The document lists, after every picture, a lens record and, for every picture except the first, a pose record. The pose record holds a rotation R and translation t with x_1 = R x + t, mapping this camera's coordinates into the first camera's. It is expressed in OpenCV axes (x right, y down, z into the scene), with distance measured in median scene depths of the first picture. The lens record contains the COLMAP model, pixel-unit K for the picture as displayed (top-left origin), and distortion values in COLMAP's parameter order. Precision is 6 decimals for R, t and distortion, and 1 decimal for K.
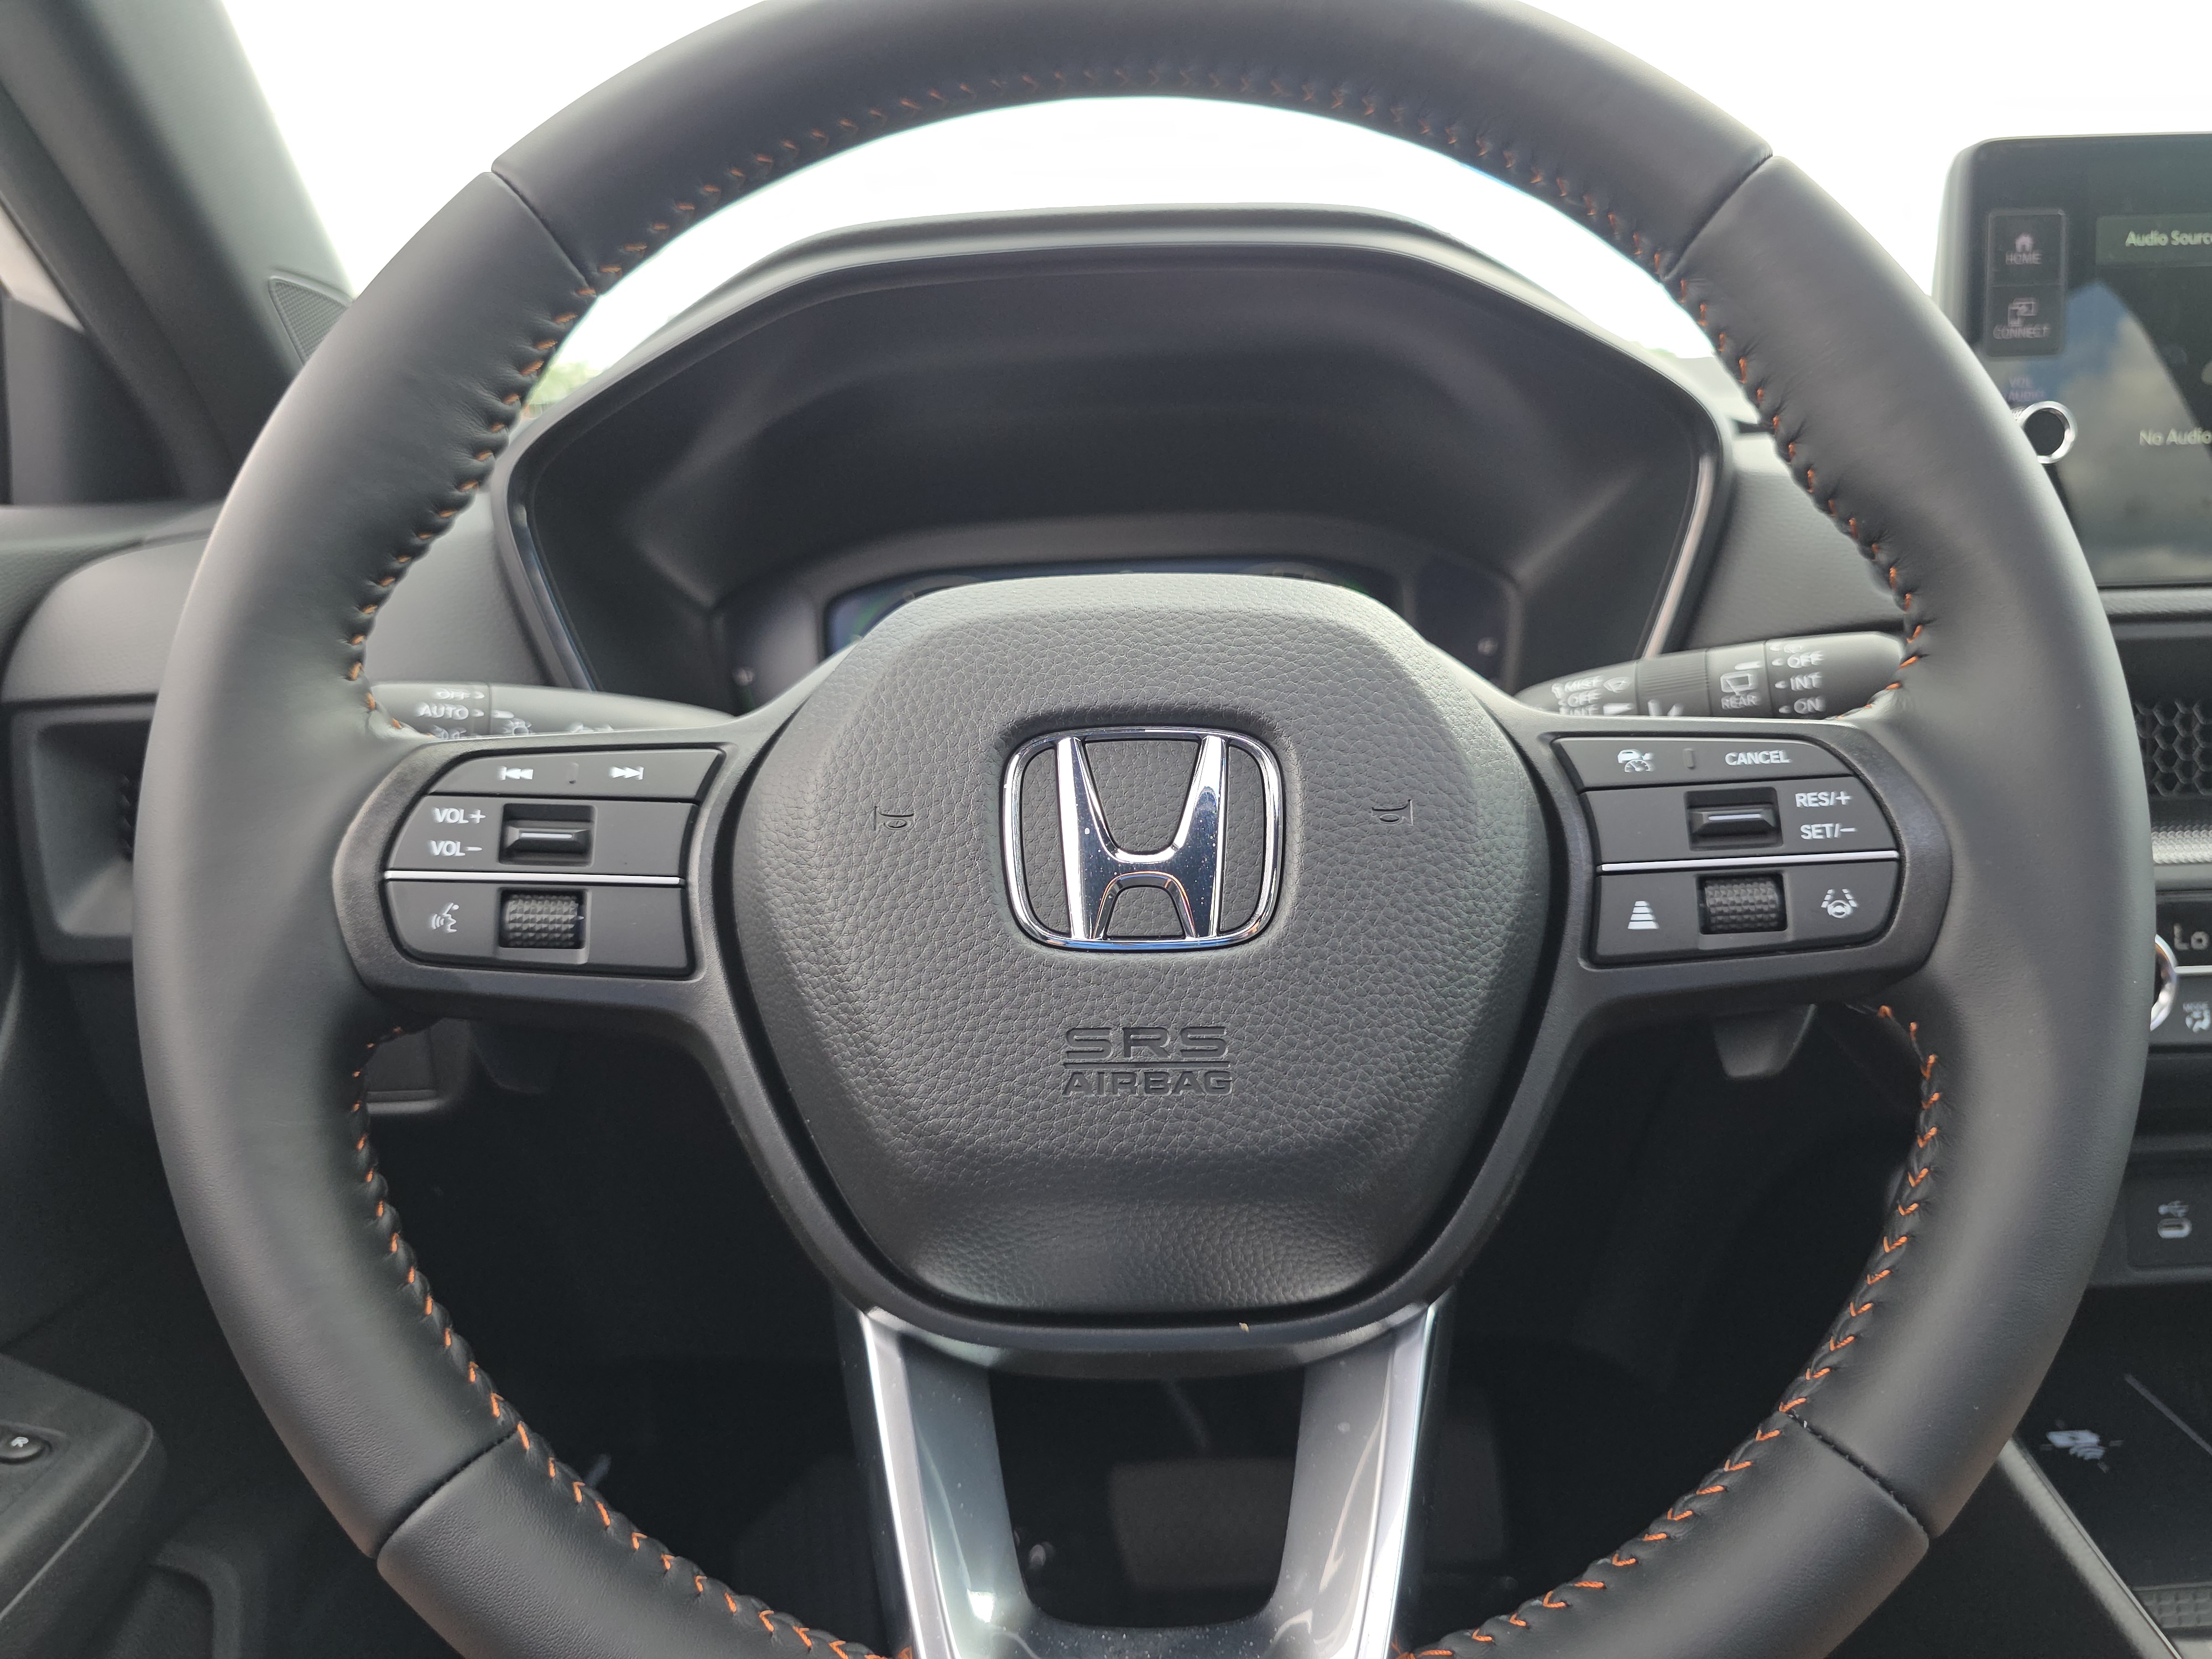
lens RADIAL K [[1530.5, 0, 1098.2], [0, 1530.5, 835.0], [0, 0, 1]] dist [0.037072, -0.042323]
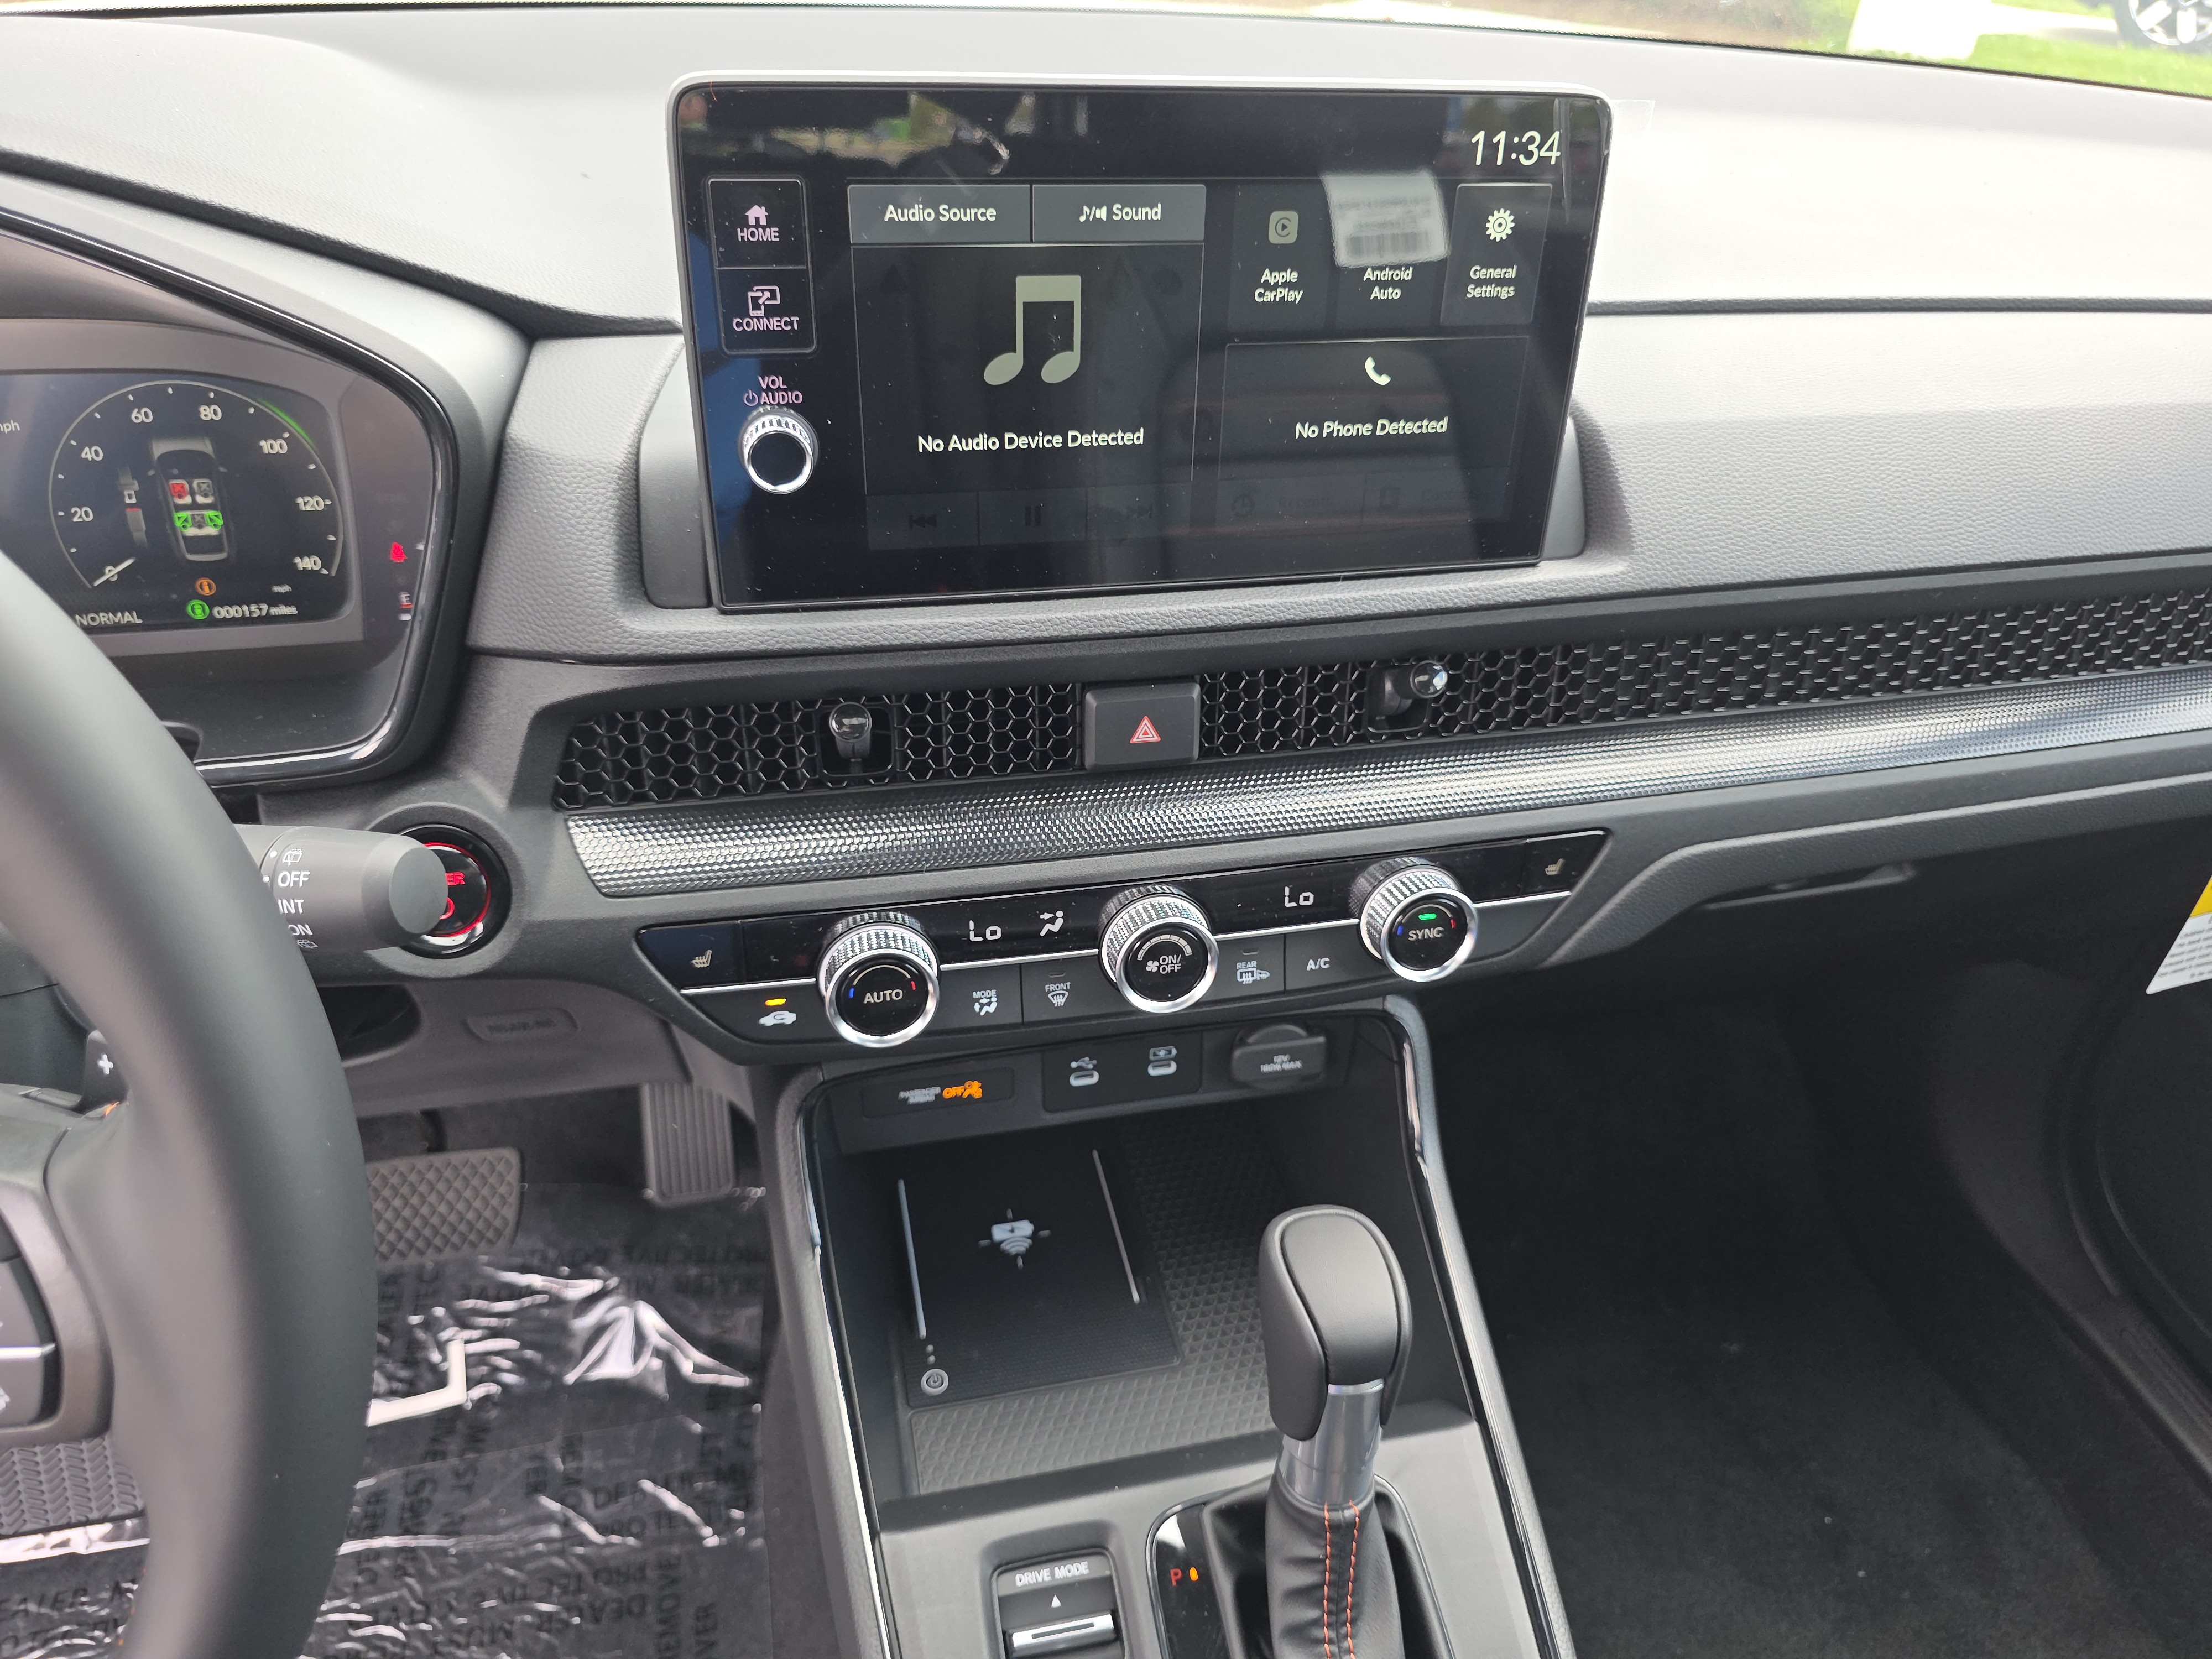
lens RADIAL K [[1530.5, 0, 1115.0], [0, 1530.5, 838.7], [0, 0, 1]] dist [0.037072, -0.042323]
pose [[0.972604, -0.054785, 0.225918, 0.933138], [-0.036432, 0.923902, 0.380890, -0.635796], [-0.229594, -0.378686, 0.896596, 0.135698]]
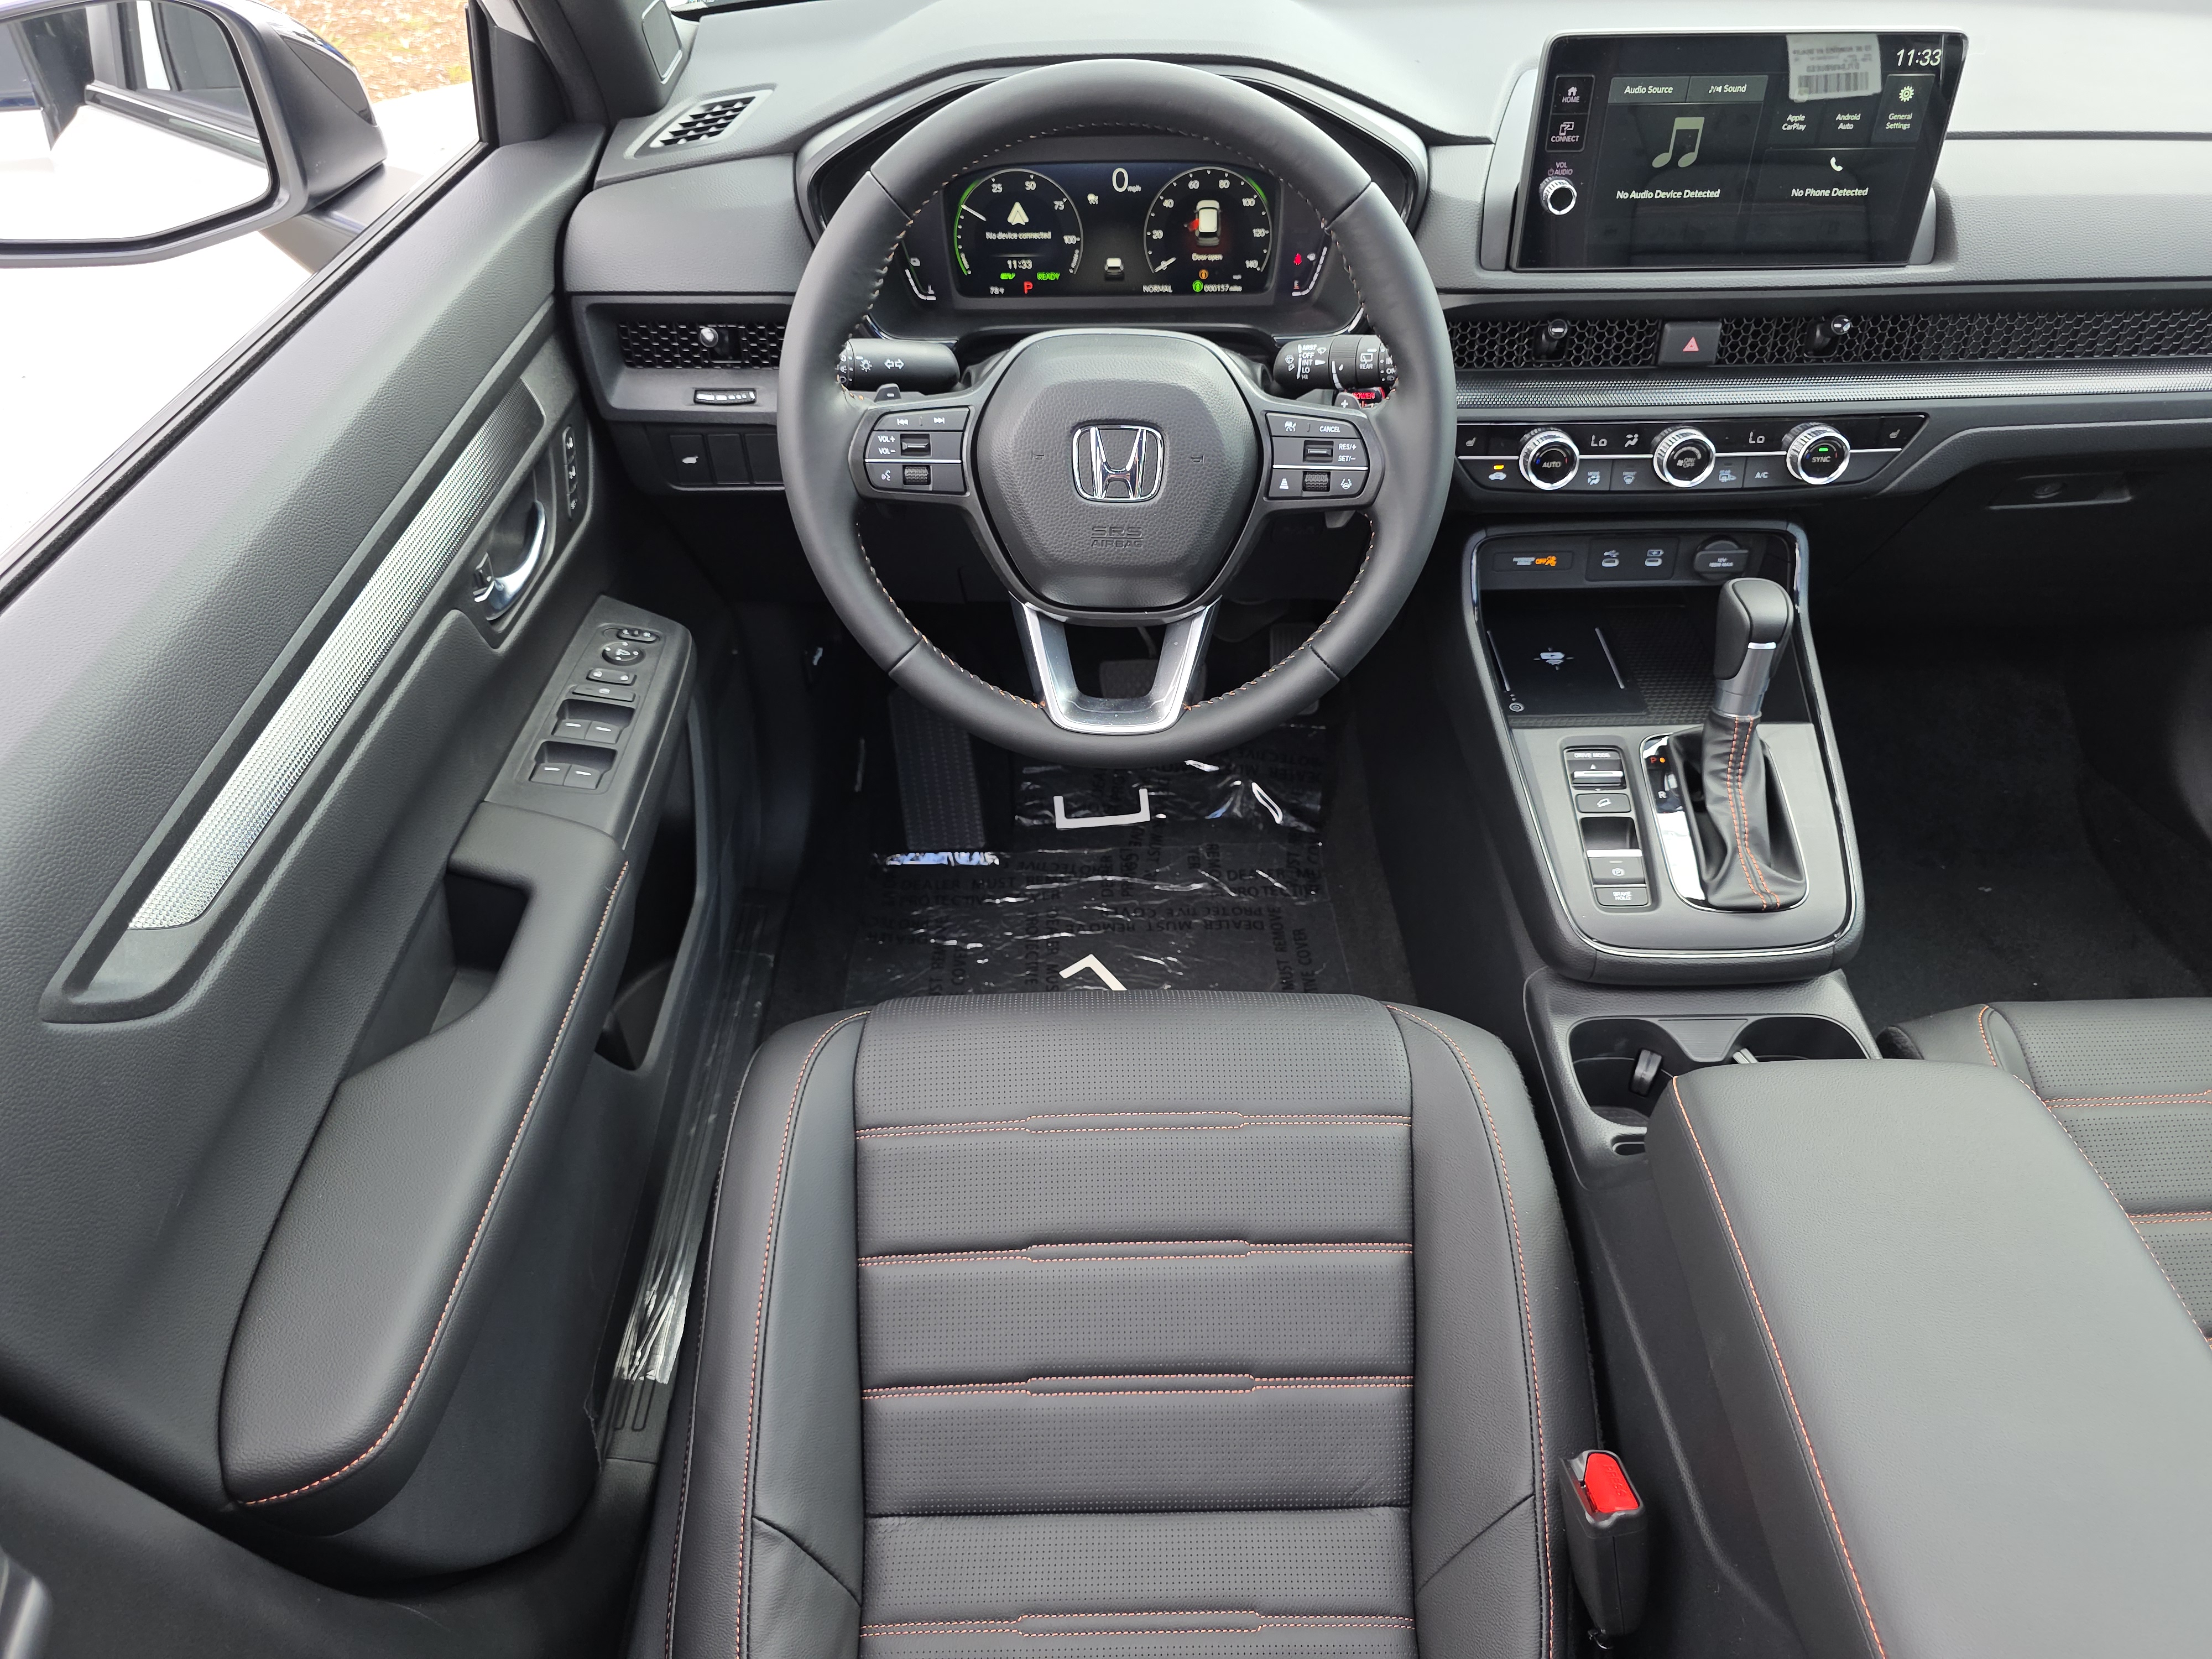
lens RADIAL K [[1530.5, 0, 1109.6], [0, 1530.5, 861.4], [0, 0, 1]] dist [0.037072, -0.042323]
pose [[0.999483, 0.020772, 0.024542, -0.045084], [-0.030098, 0.872916, 0.486942, -0.750639], [-0.011308, -0.487429, 0.873090, -1.965021]]
